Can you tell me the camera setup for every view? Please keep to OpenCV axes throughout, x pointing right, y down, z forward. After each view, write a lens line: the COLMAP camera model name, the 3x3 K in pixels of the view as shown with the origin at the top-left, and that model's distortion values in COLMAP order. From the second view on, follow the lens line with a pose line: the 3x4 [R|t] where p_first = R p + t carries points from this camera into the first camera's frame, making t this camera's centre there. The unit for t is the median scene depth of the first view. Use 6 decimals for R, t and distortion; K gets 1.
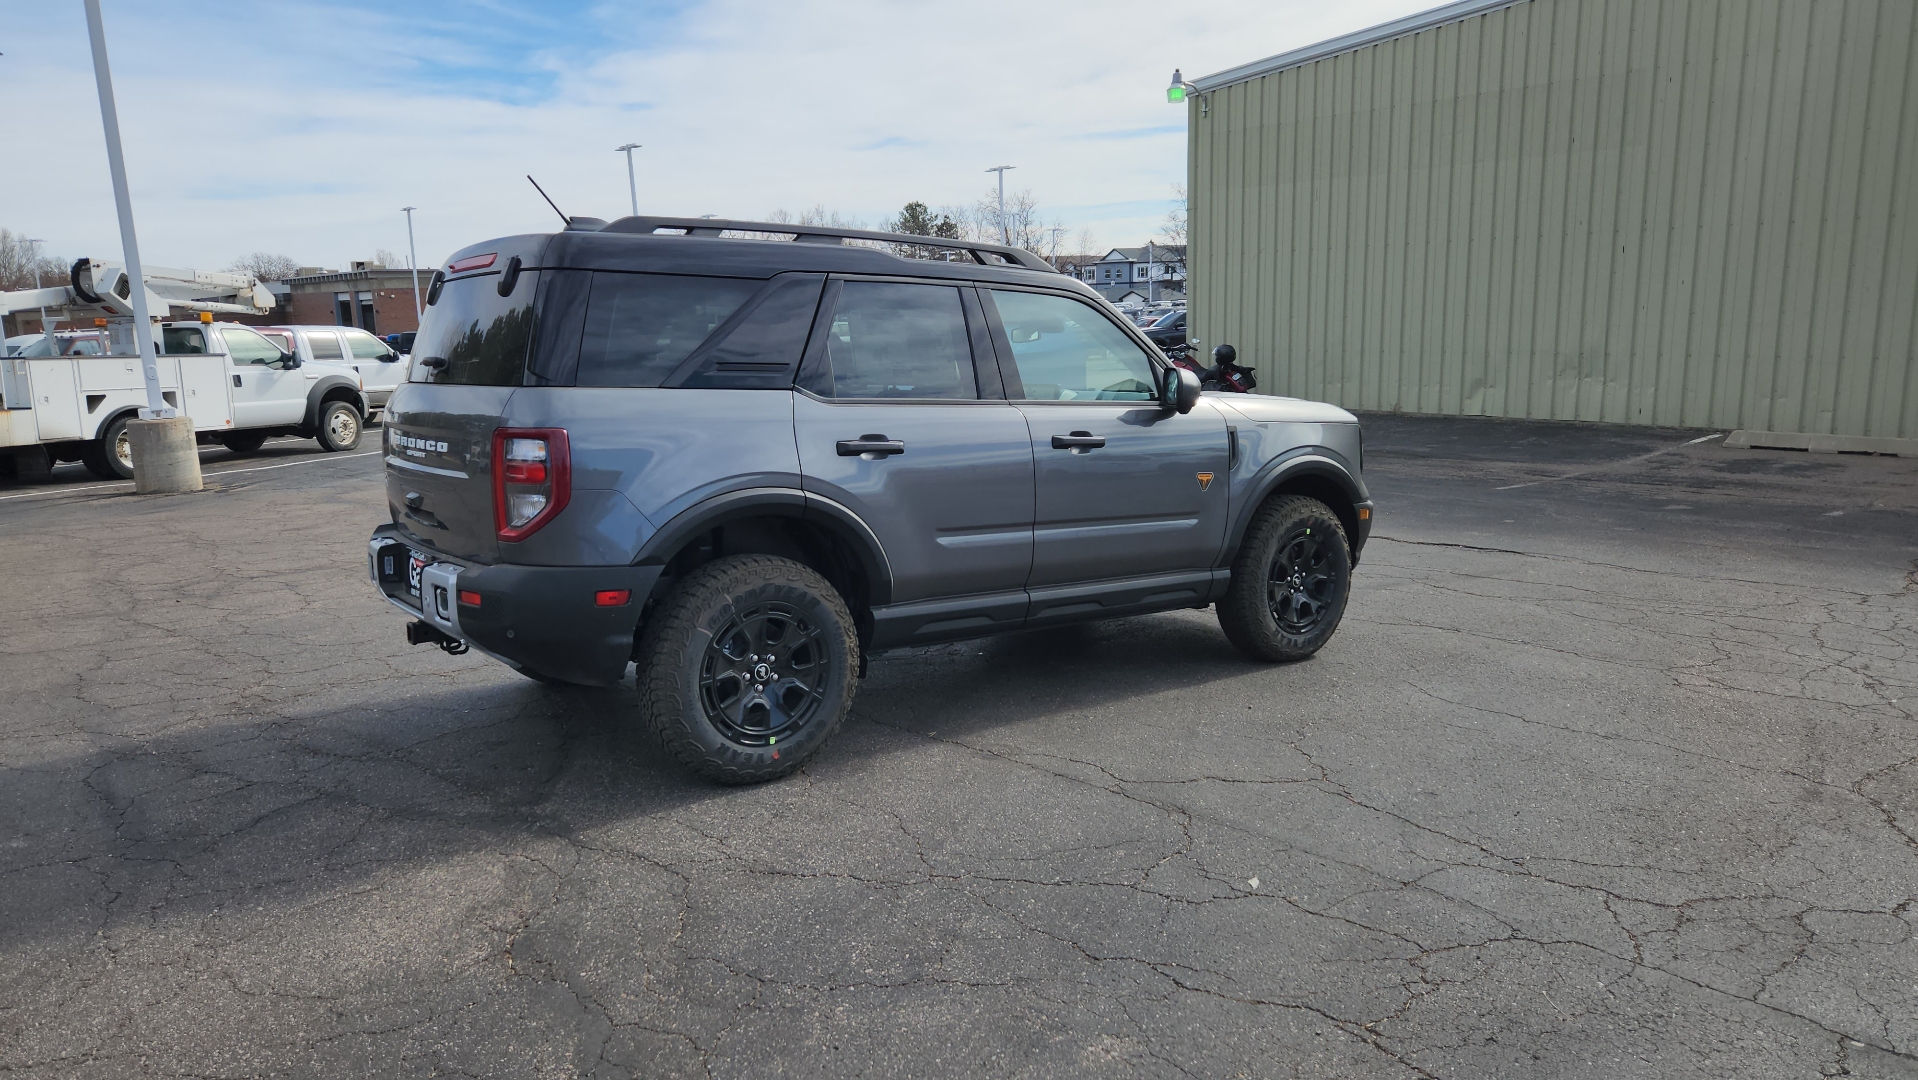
lens RADIAL K [[1274.3, 0, 940.3], [0, 1274.3, 542.0], [0, 0, 1]] dist [0.077915, -0.066020]
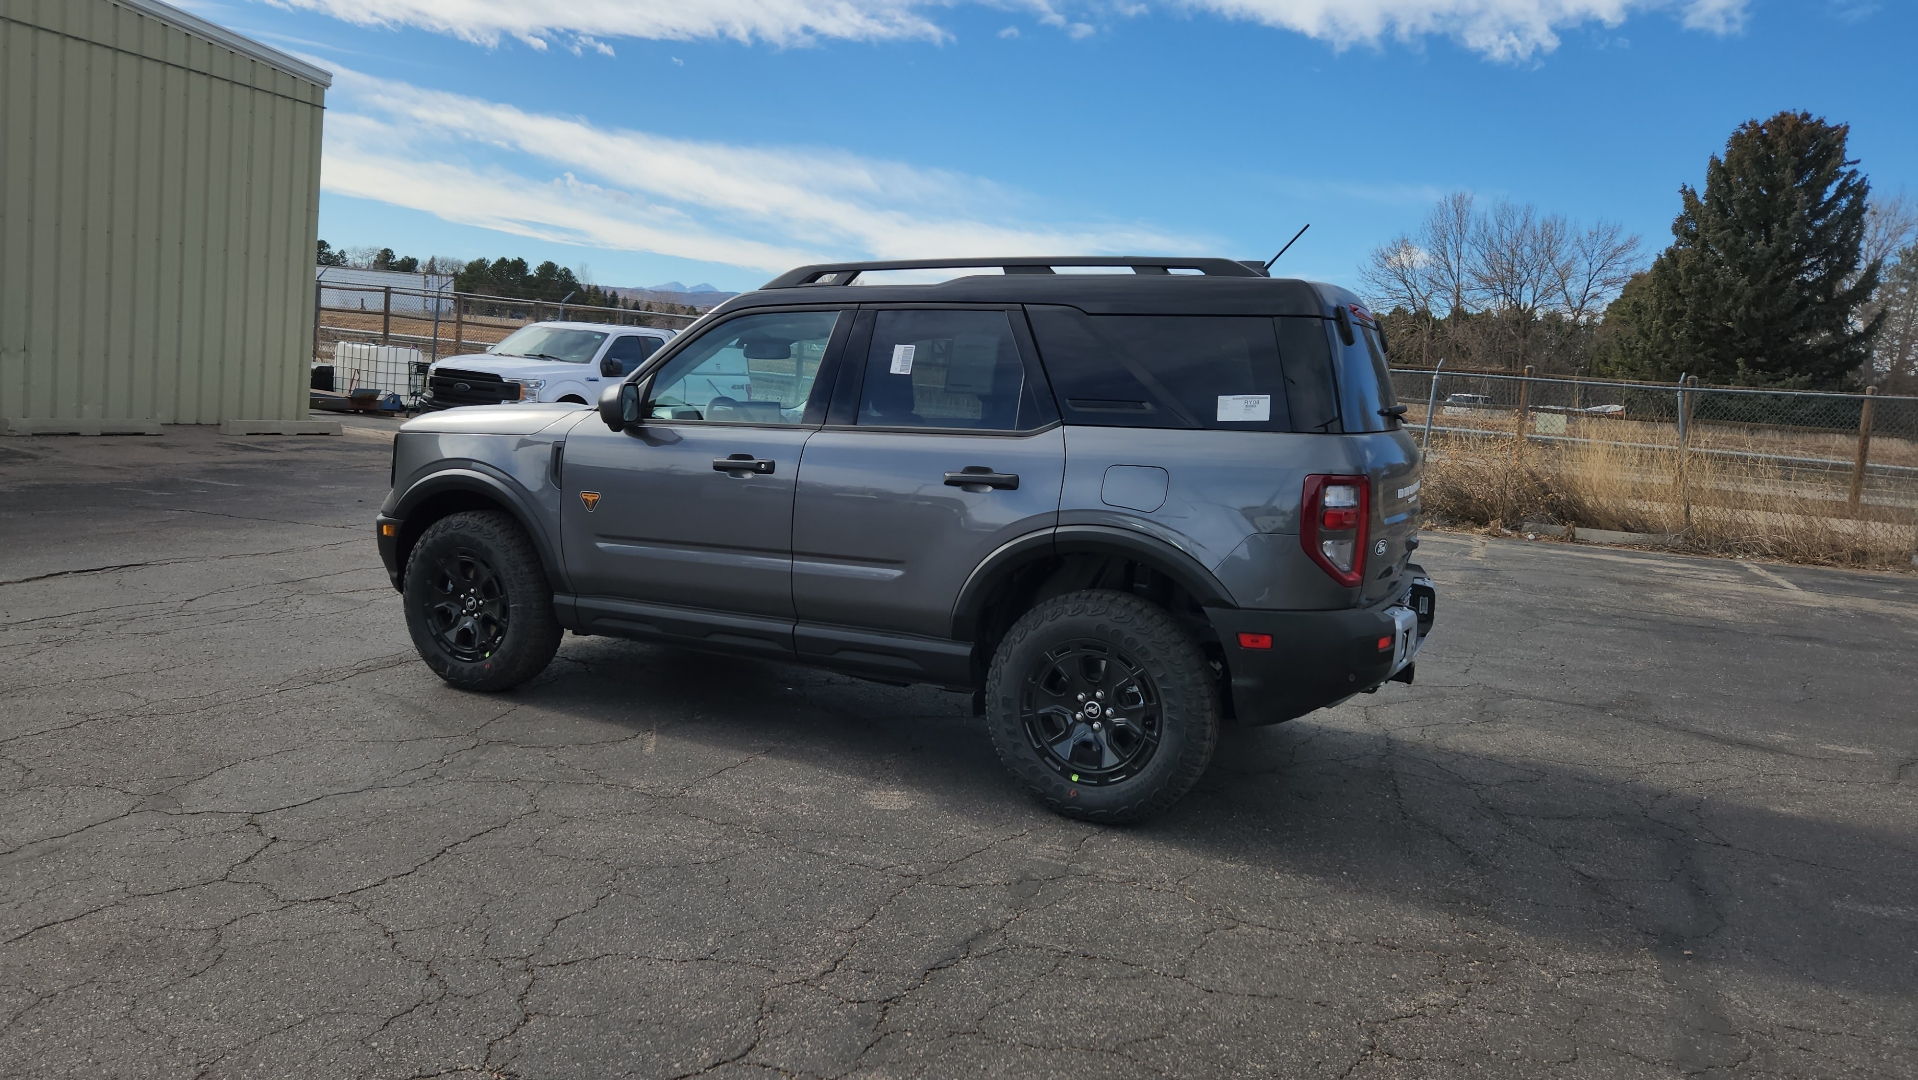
lens RADIAL K [[1269.3, 0, 905.7], [0, 1269.3, 529.9], [0, 0, 1]] dist [0.072532, -0.055525]
pose [[-0.432676, -0.124594, 0.892898, -1.054860], [0.082395, 0.980795, 0.176785, -0.237280], [-0.897776, 0.150061, -0.414101, 1.642639]]
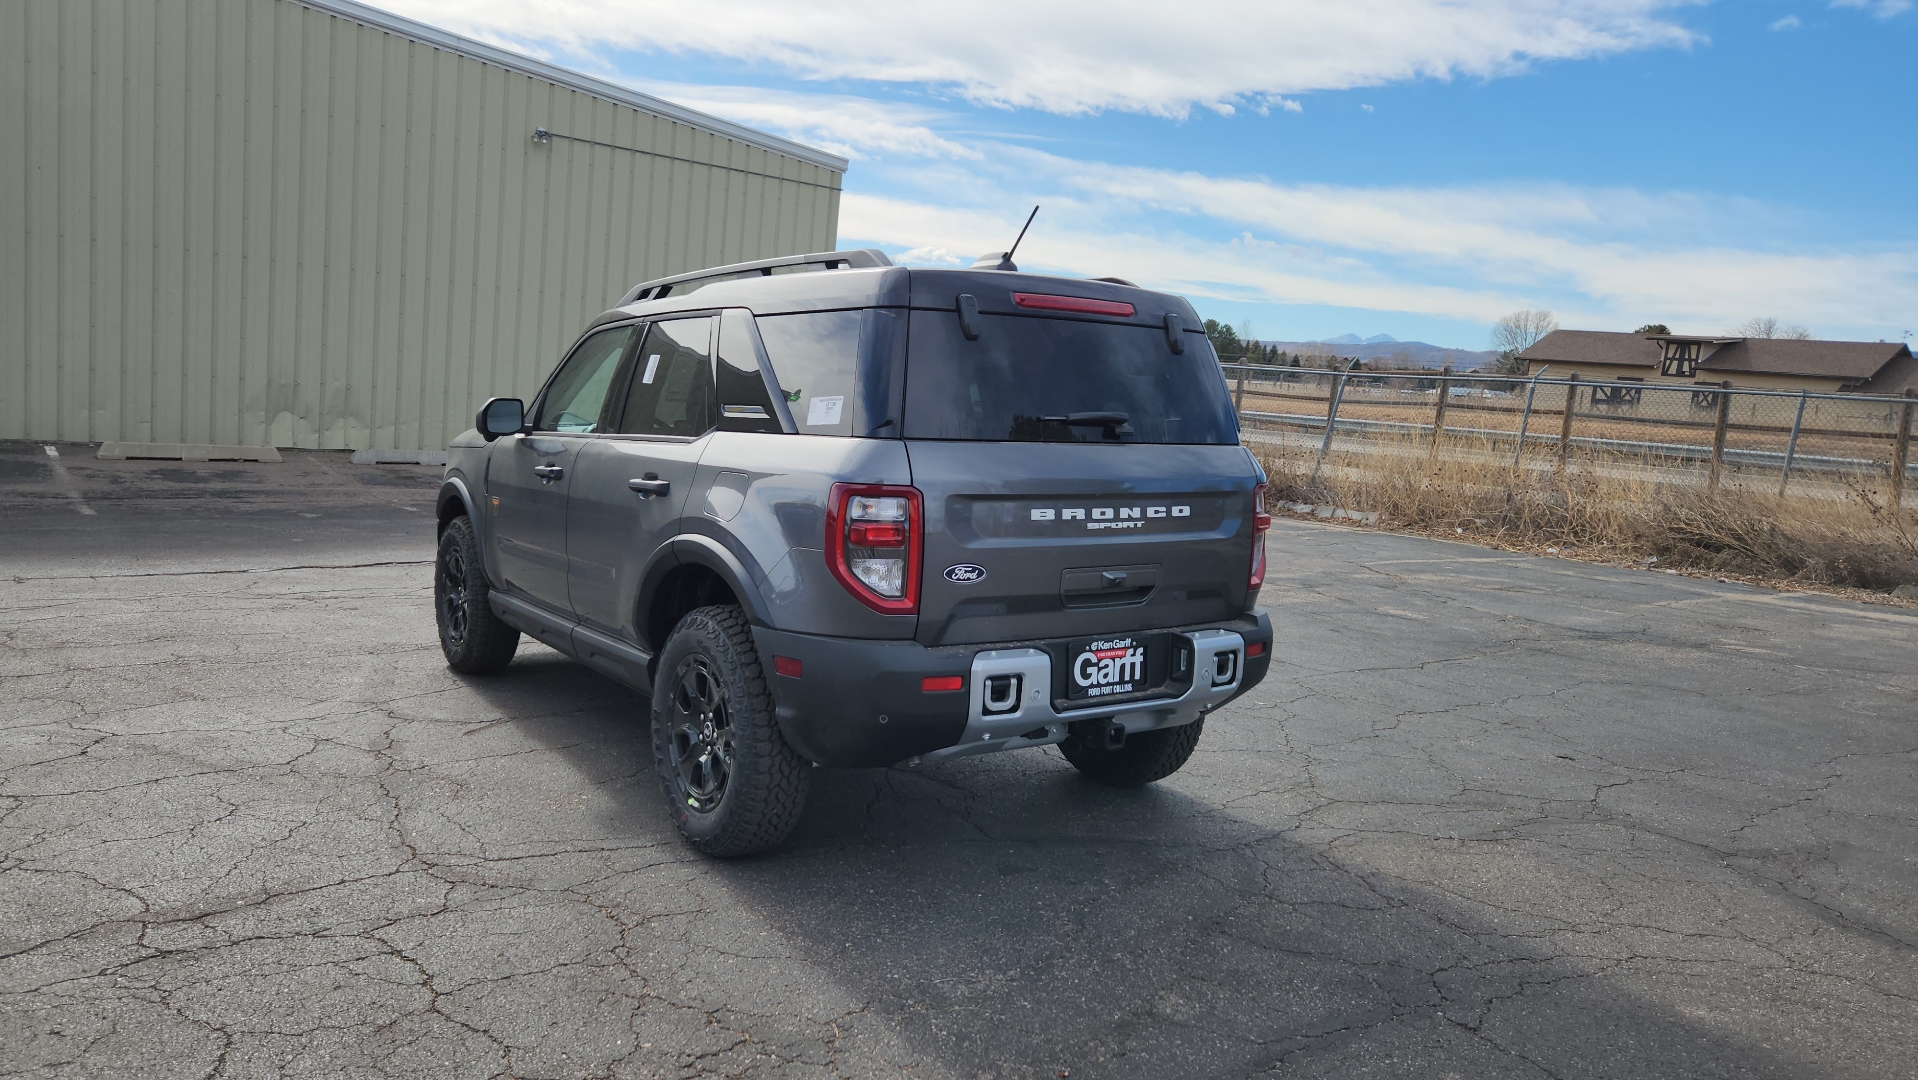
lens RADIAL K [[1267.9, 0, 920.4], [0, 1267.9, 532.8], [0, 0, 1]] dist [0.073838, -0.057245]
pose [[0.047221, -0.096379, 0.994224, -1.145667], [0.099028, 0.990883, 0.091352, -0.140290], [-0.993964, 0.094142, 0.056335, 0.990165]]
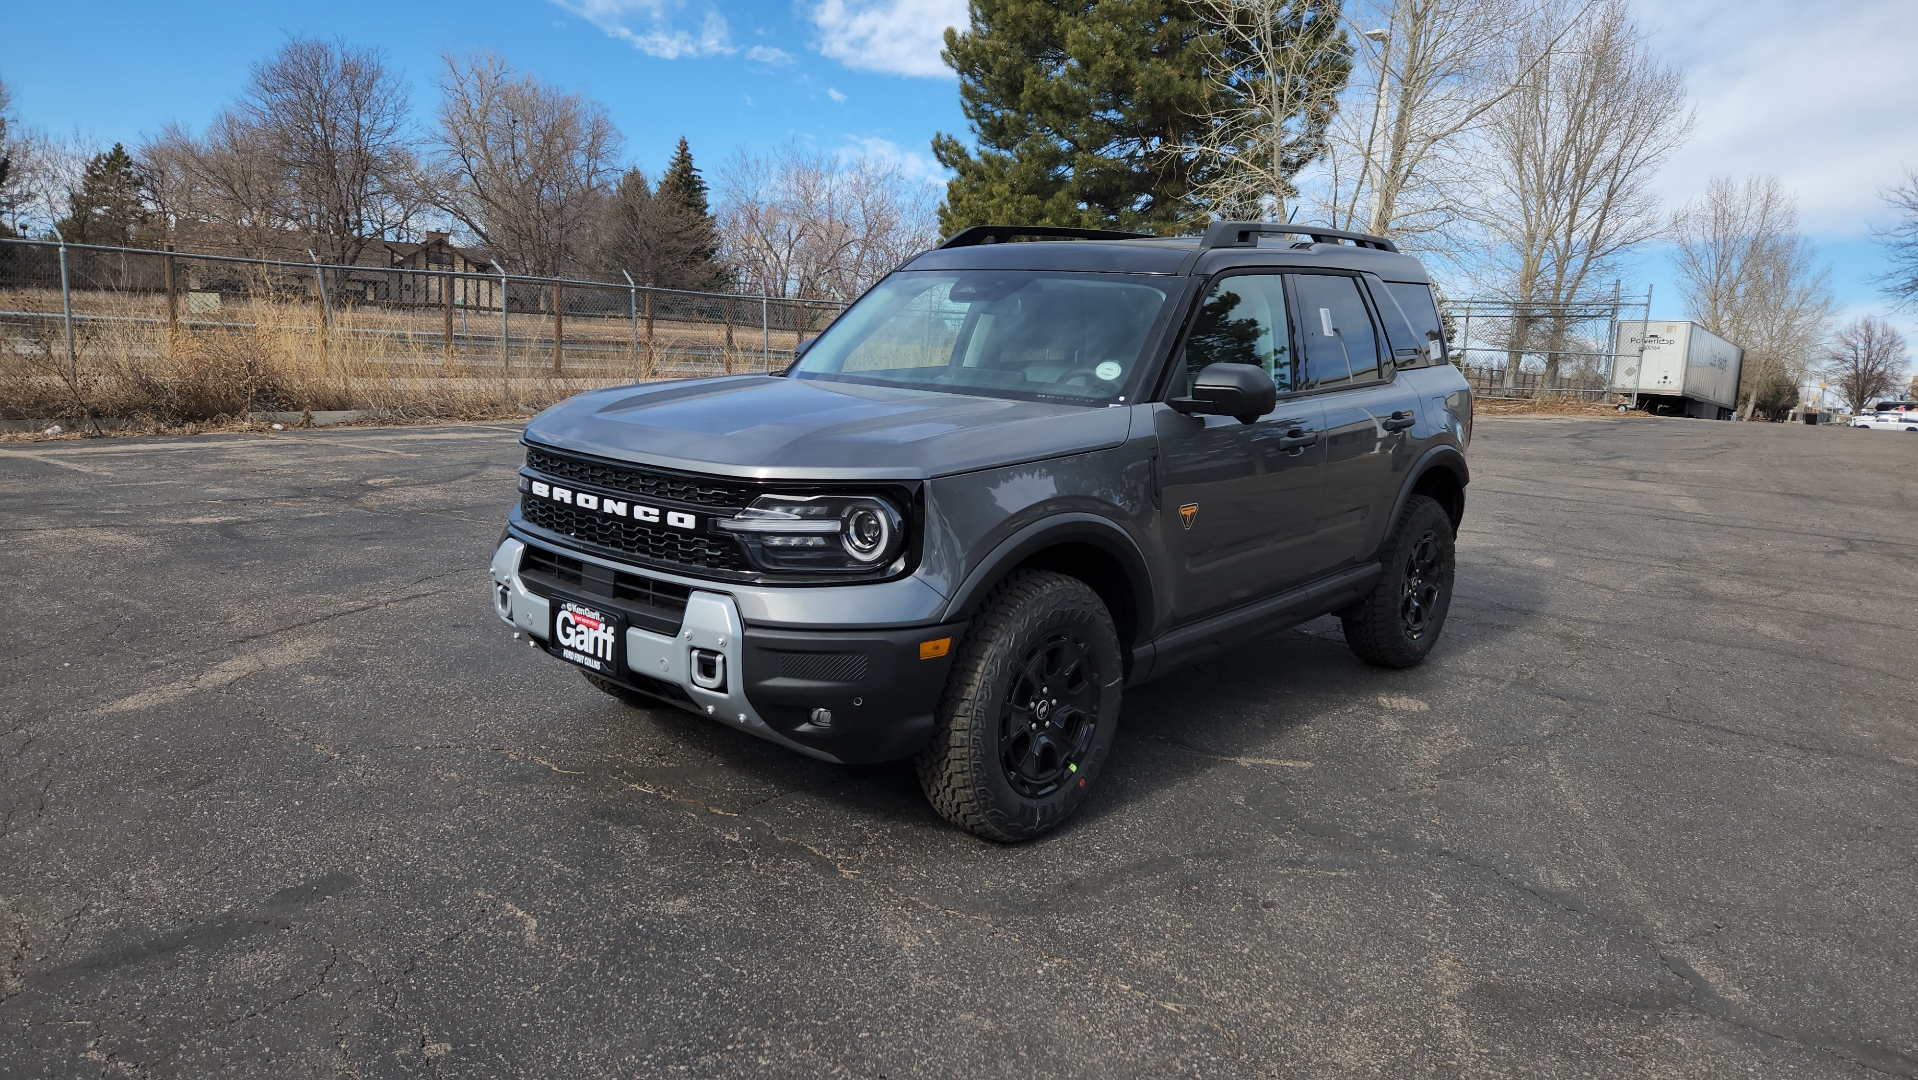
lens RADIAL K [[1291.3, 0, 907.8], [0, 1291.3, 540.3], [0, 0, 1]] dist [0.072041, -0.060971]
pose [[-0.980982, 0.004617, -0.194044, 0.340898], [-0.057829, 0.947364, 0.314893, -0.339248], [0.185284, 0.320126, -0.929080, 2.197798]]
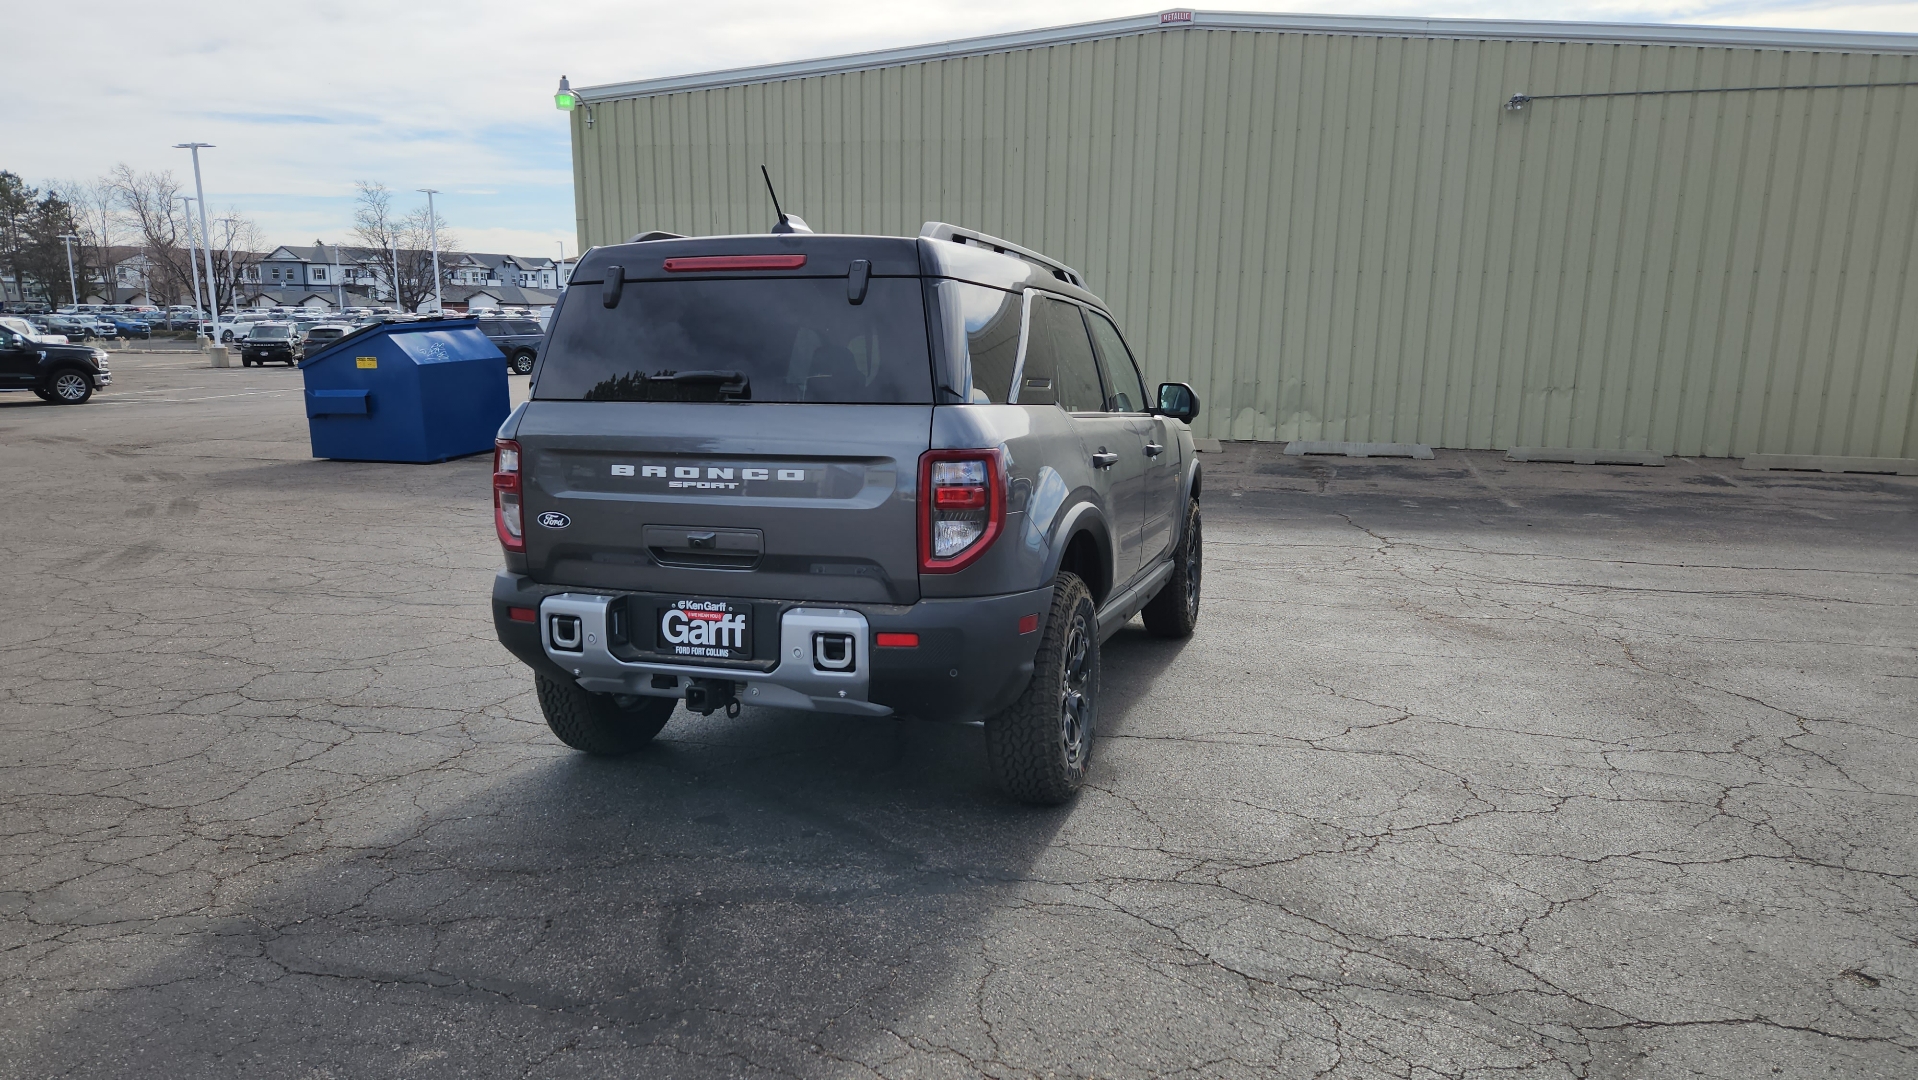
lens RADIAL K [[1275.0, 0, 937.4], [0, 1275.0, 542.5], [0, 0, 1]] dist [0.071075, -0.057682]
pose [[0.822052, -0.068270, 0.565304, -0.692156], [0.074155, 0.997167, 0.012590, -0.027567], [-0.564563, 0.031570, 0.824786, 0.205192]]
